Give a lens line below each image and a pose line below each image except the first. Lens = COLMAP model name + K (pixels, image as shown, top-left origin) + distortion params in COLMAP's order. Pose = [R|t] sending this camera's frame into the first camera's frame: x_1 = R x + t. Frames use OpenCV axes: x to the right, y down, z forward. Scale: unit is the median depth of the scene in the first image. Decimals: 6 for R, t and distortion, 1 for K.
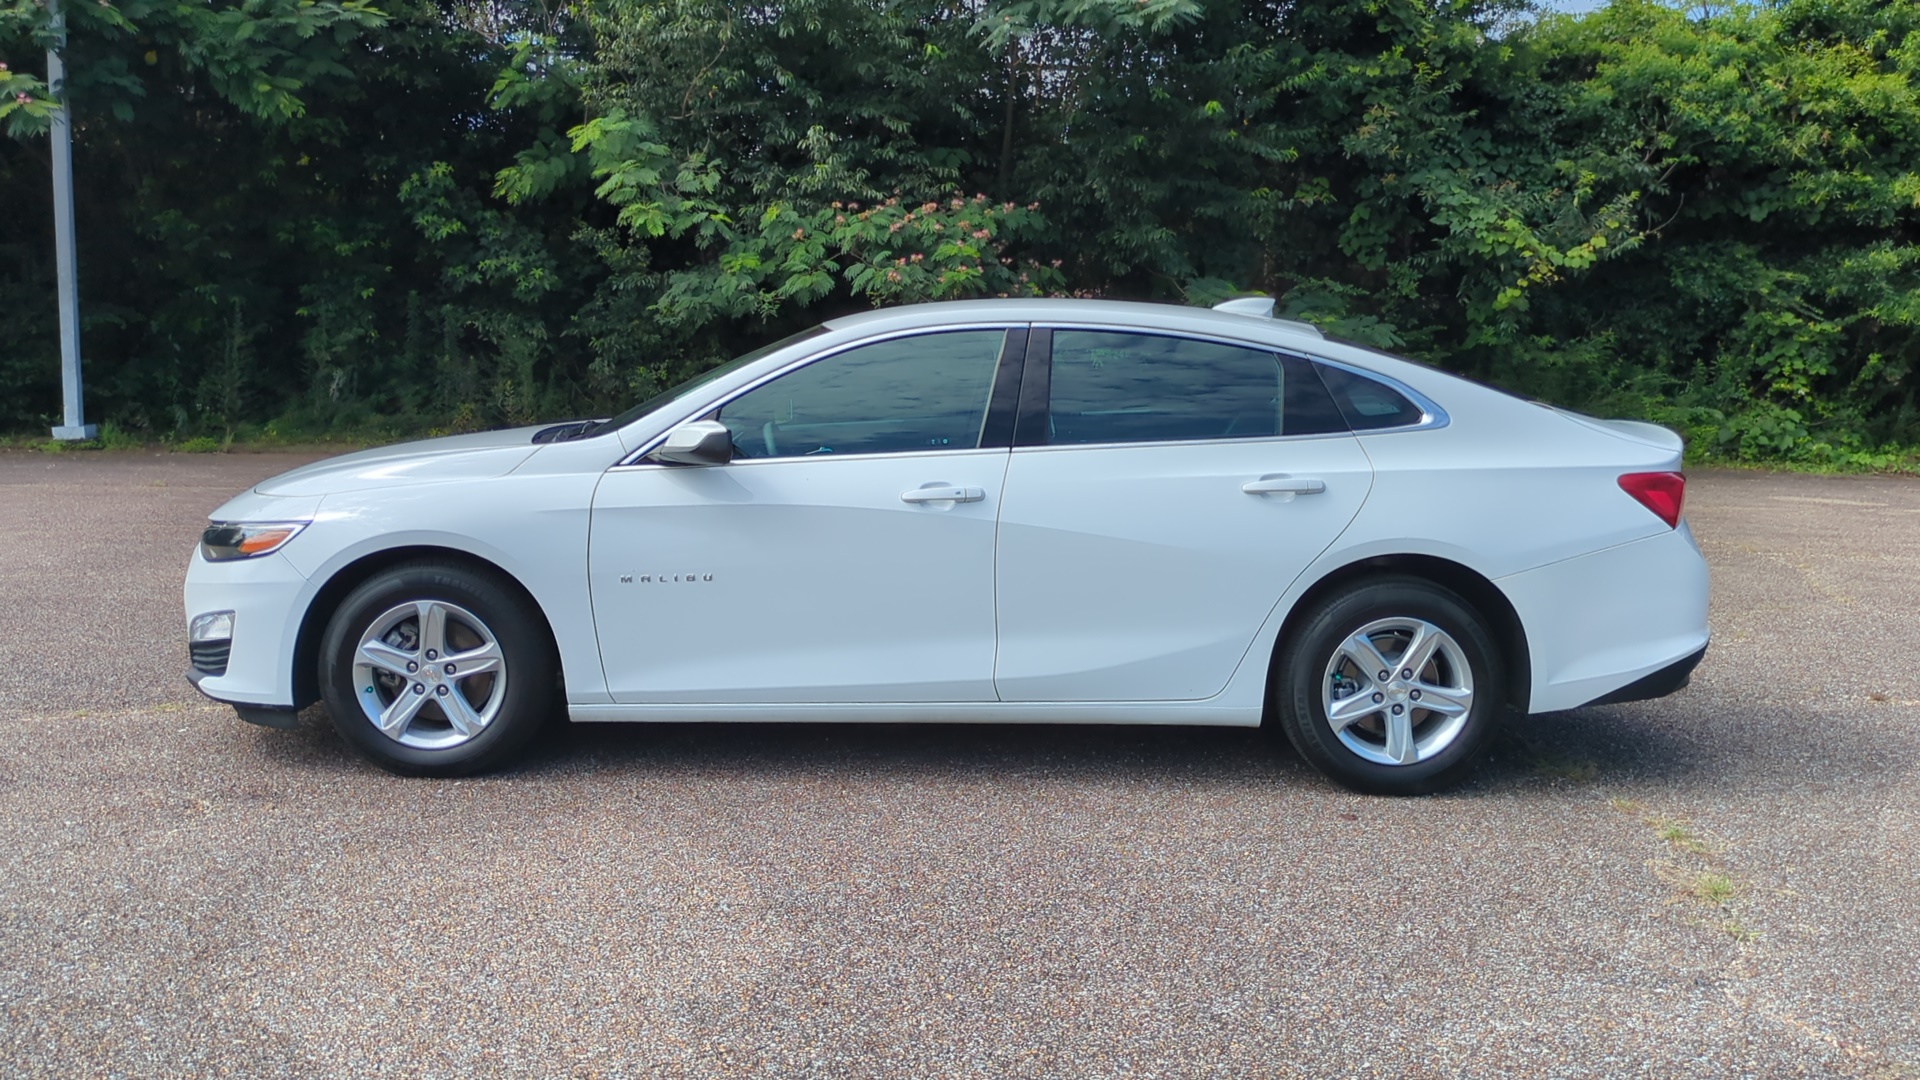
lens RADIAL K [[1652.9, 0, 953.0], [0, 1652.9, 537.5], [0, 0, 1]] dist [0.045954, -0.051161]
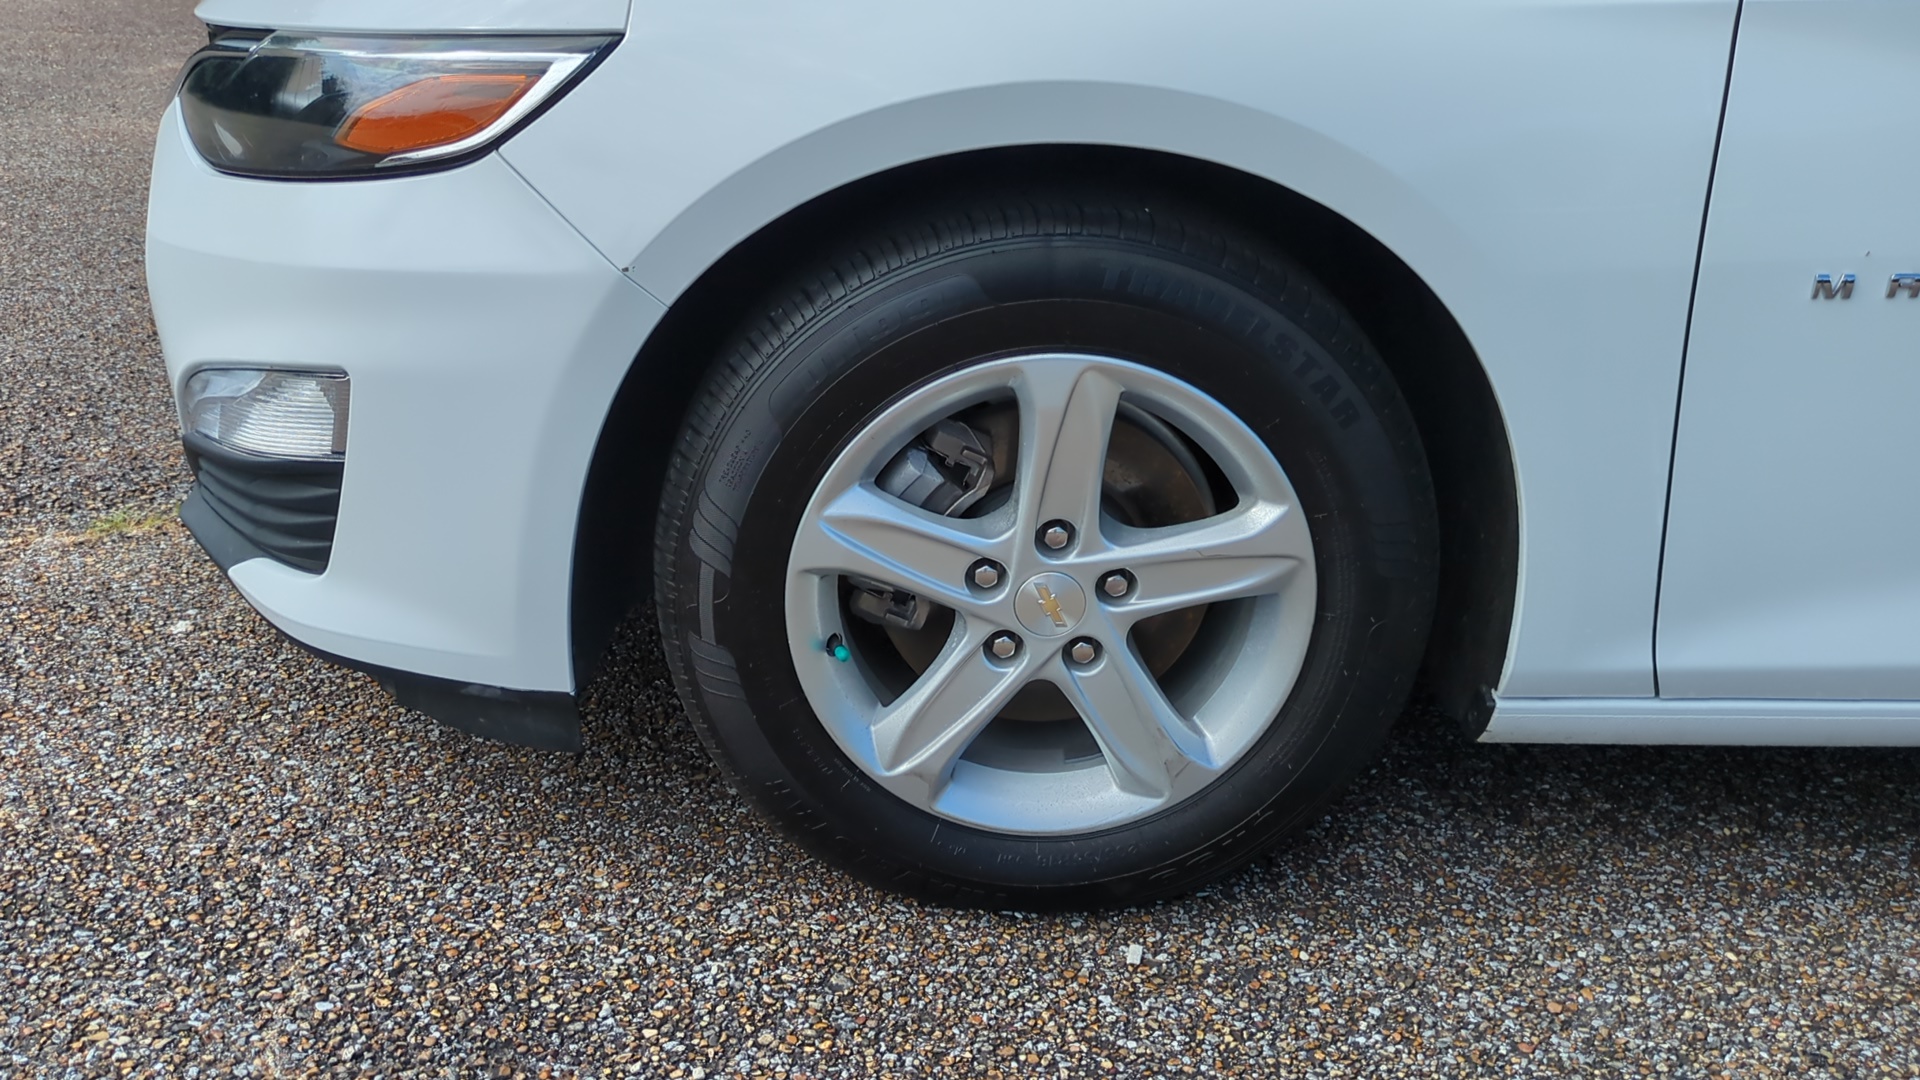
lens RADIAL K [[1652.9, 0, 962.0], [0, 1652.9, 541.5], [0, 0, 1]] dist [0.045954, -0.051161]
pose [[0.999520, 0.012877, 0.028194, -0.098500], [-0.020116, 0.961514, 0.274019, -0.001871], [-0.023580, -0.274454, 0.961311, 0.211733]]
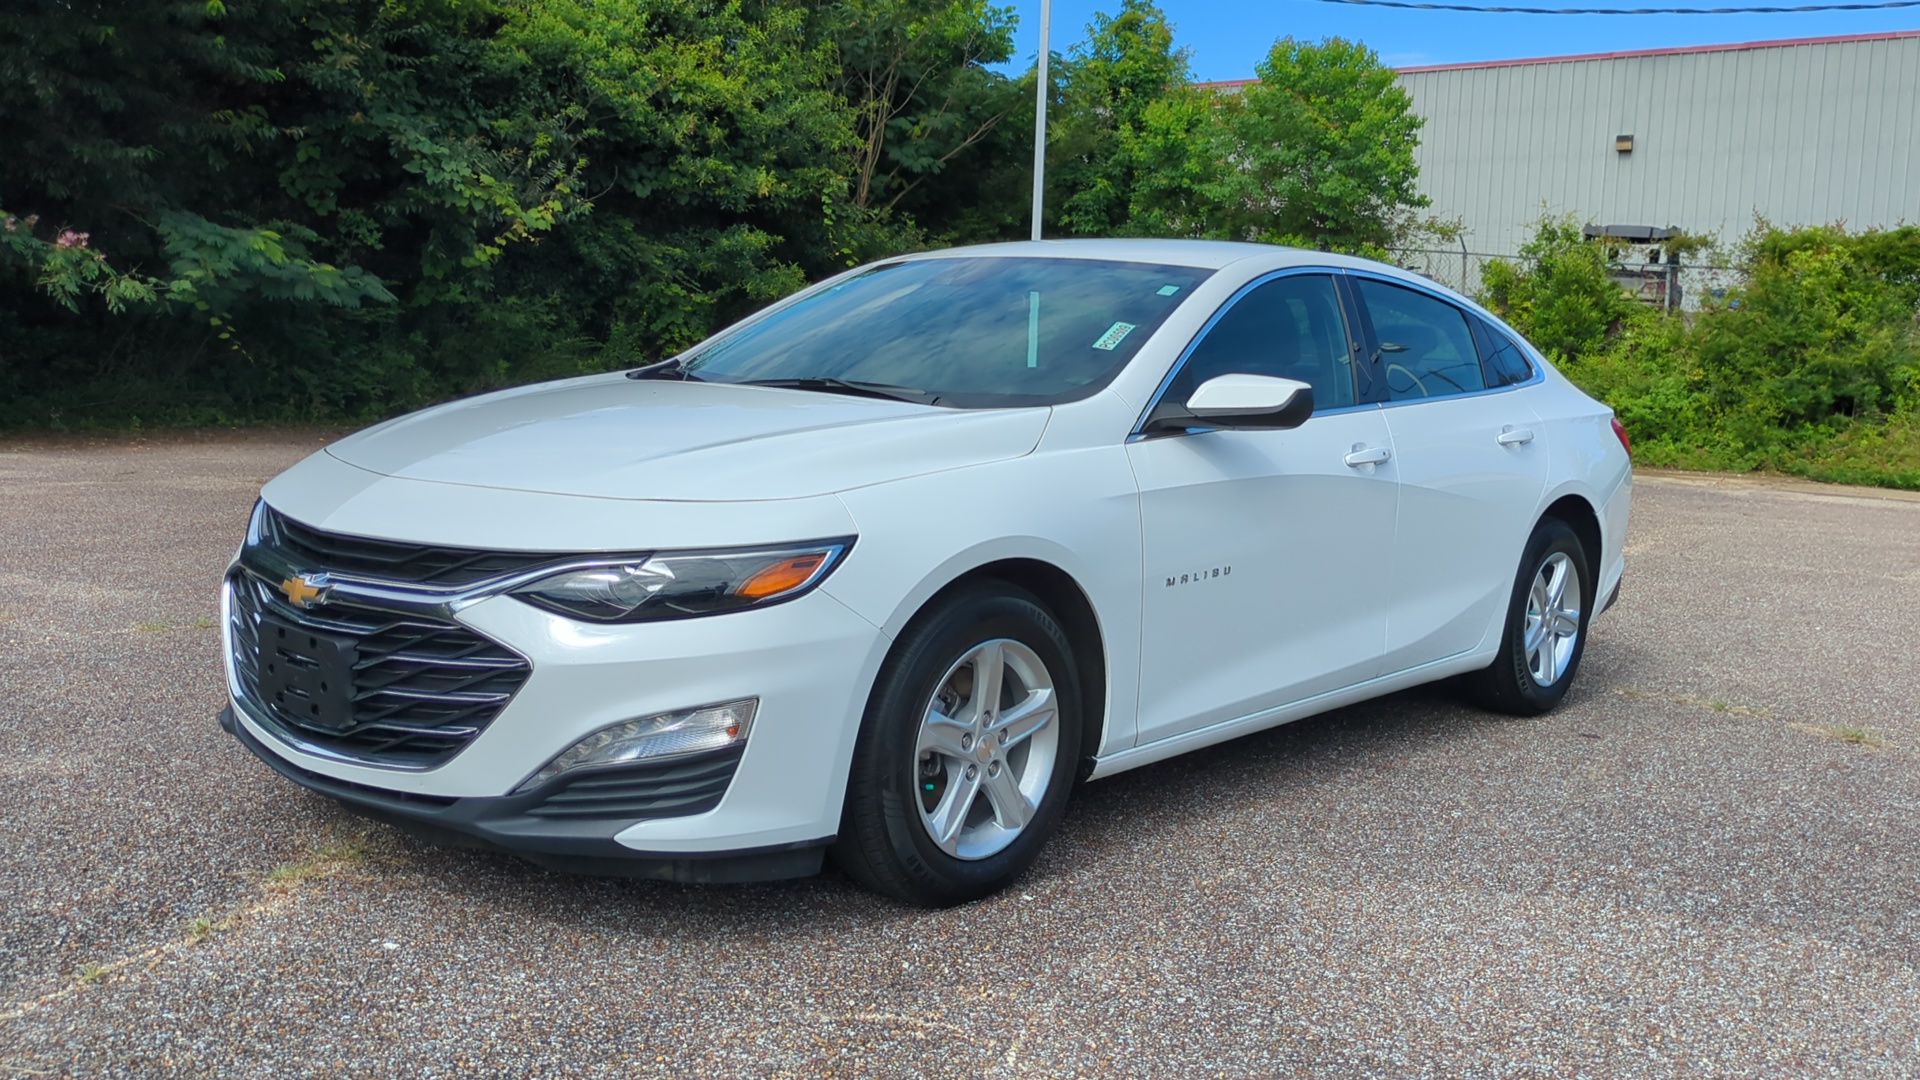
lens RADIAL K [[1652.9, 0, 952.3], [0, 1652.9, 541.8], [0, 0, 1]] dist [0.045954, -0.051161]
pose [[0.668040, -0.073788, 0.740458, -0.239822], [0.055497, 0.997241, 0.049308, -0.010769], [-0.742053, 0.008154, 0.670292, 0.160718]]
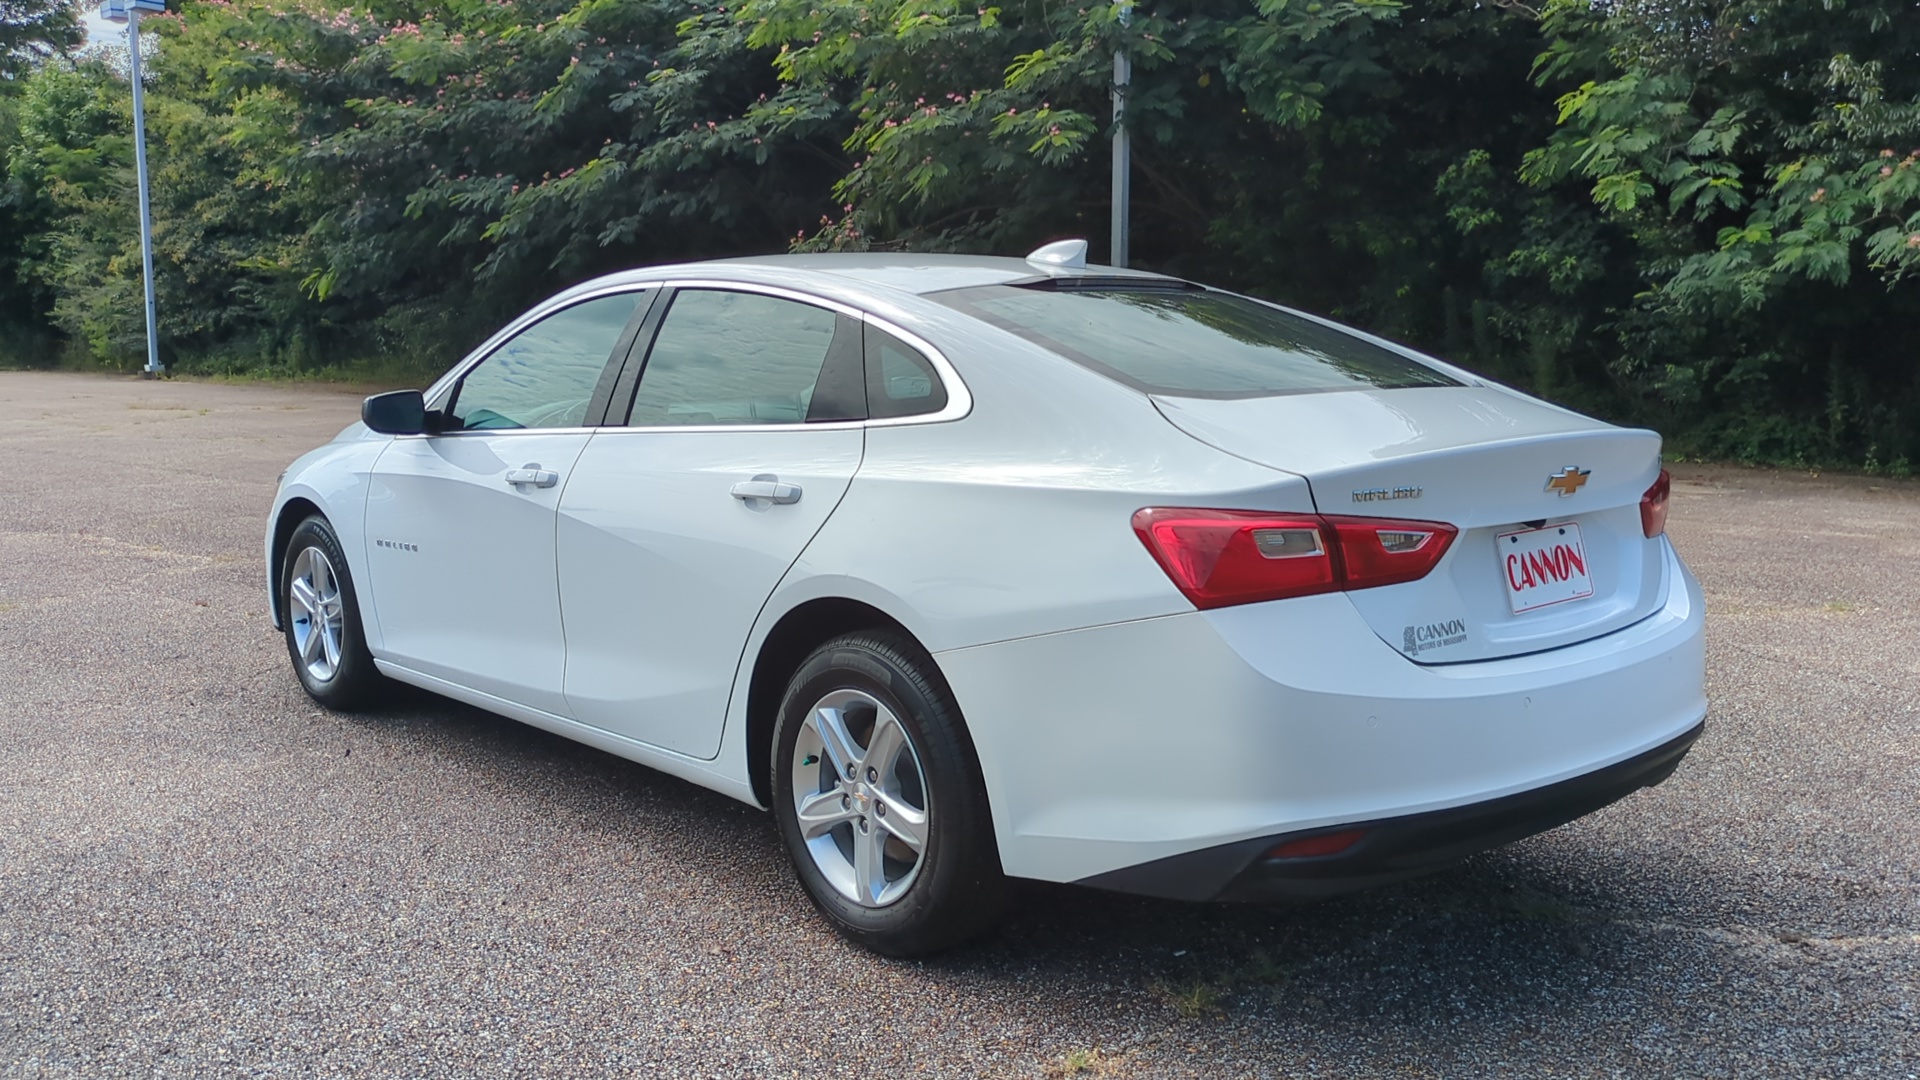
lens RADIAL K [[1652.9, 0, 952.8], [0, 1652.9, 537.0], [0, 0, 1]] dist [0.045954, -0.051161]
pose [[0.660211, 0.078926, -0.746922, 0.239593], [-0.083035, 0.996037, 0.031854, -0.012076], [0.746477, 0.040990, 0.664148, 0.169667]]
